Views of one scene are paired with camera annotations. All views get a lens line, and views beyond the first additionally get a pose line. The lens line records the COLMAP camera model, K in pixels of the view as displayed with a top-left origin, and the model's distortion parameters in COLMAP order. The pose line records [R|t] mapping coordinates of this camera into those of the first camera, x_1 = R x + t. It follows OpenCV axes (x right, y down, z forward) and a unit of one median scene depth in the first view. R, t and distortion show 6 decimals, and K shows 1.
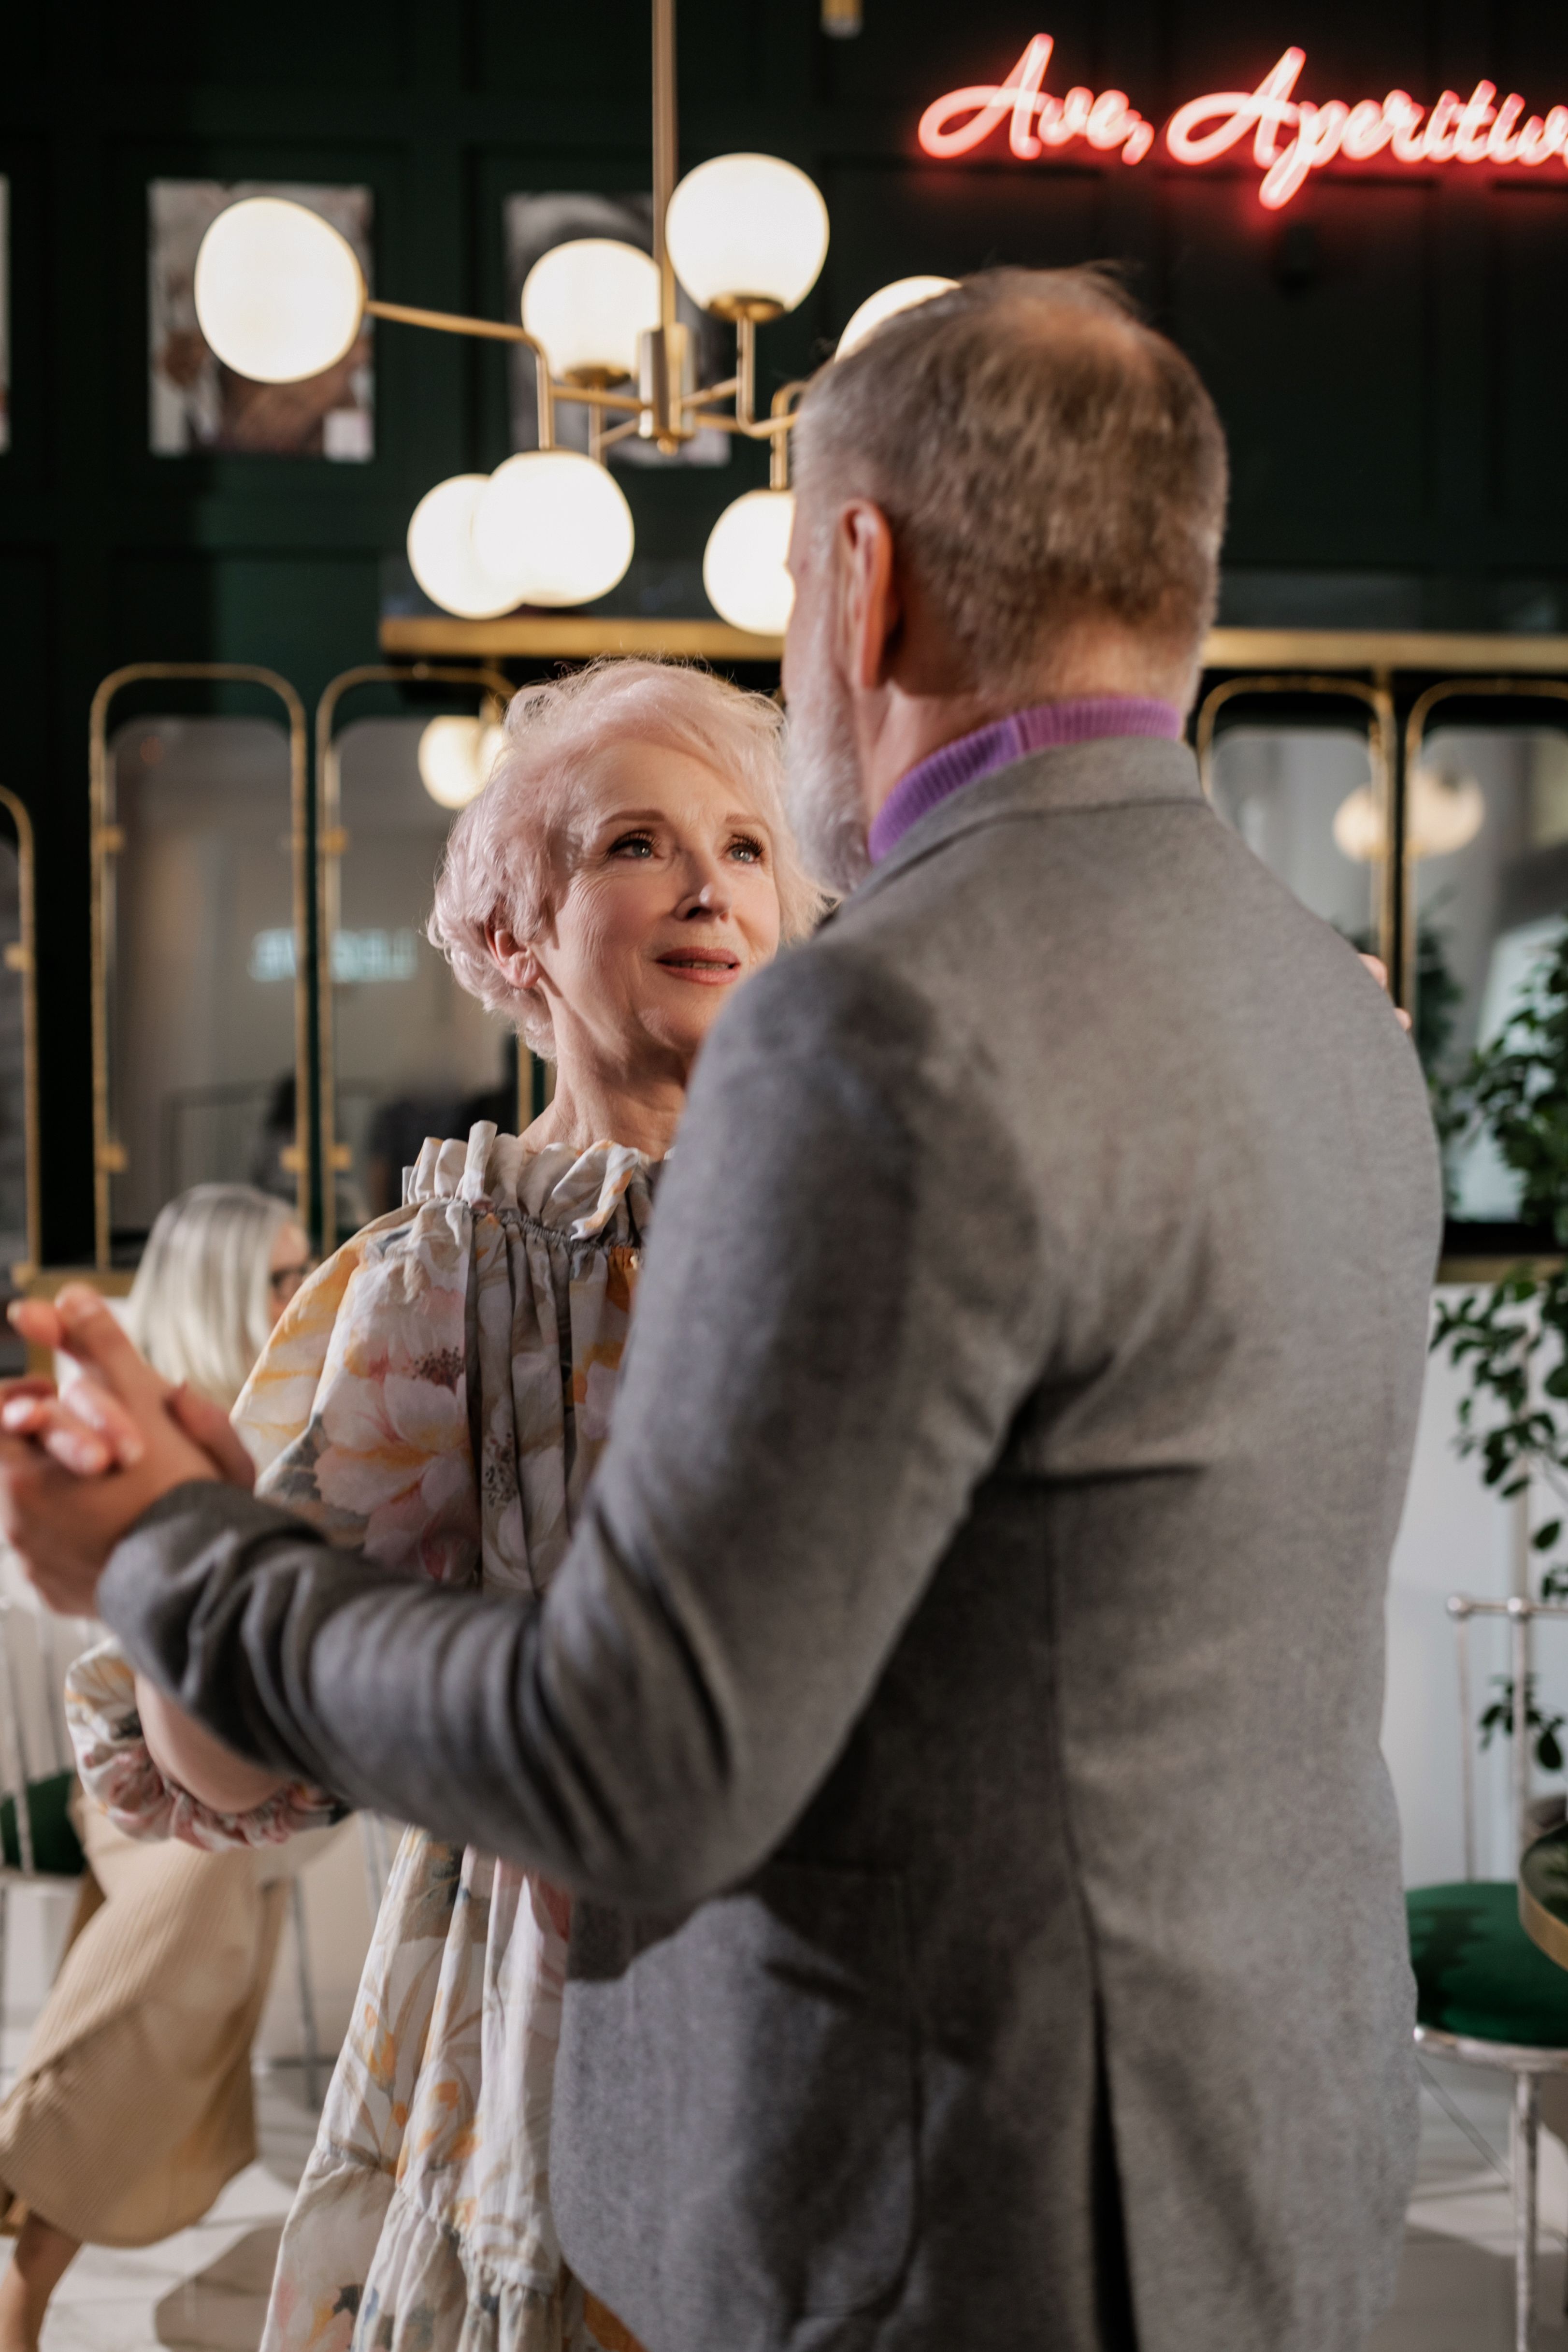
lens RADIAL K [[2789.4, 0, 691.8], [0, 2789.4, 1203.0], [0, 0, 1]] dist [0.000613, 0.000000]
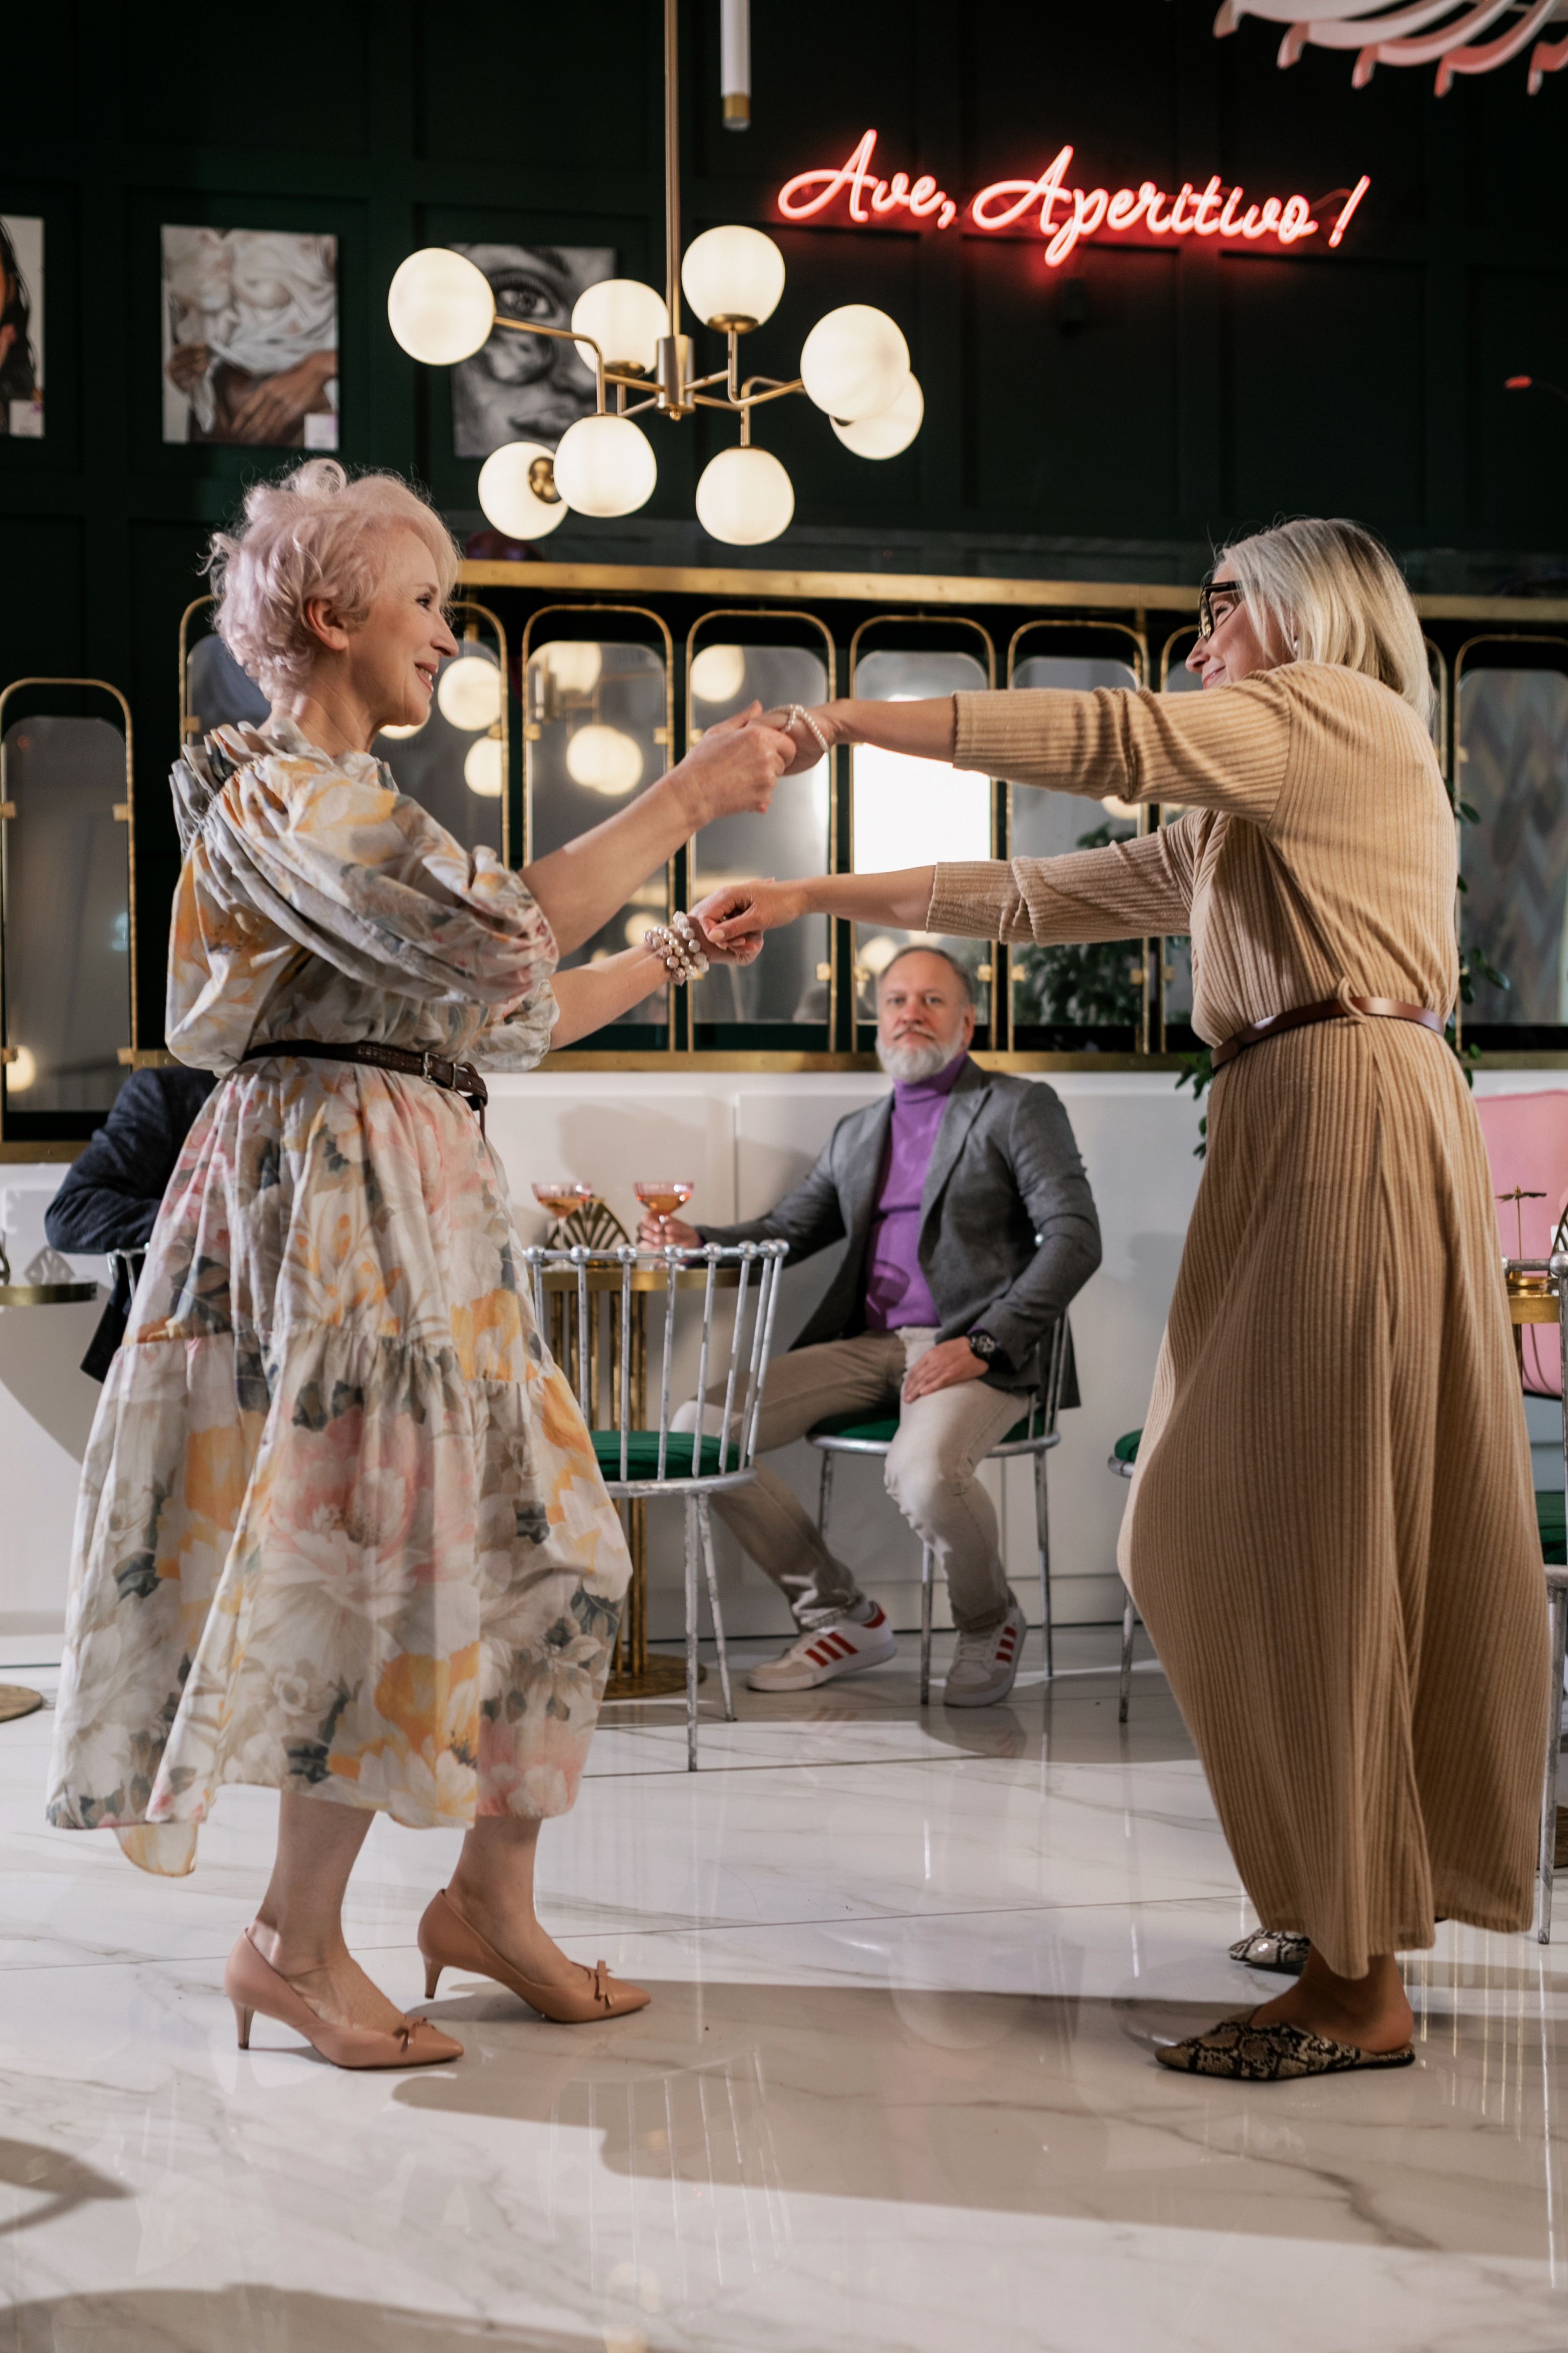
lens RADIAL K [[2790.3, 0, 754.5], [0, 2790.3, 1224.1], [0, 0, 1]] dist [0.000613, 0.000000]
pose [[0.994562, -0.007662, 0.103860, -0.063084], [0.008606, 0.999926, -0.008643, 0.089354], [-0.103786, 0.009490, 0.994554, -0.249887]]
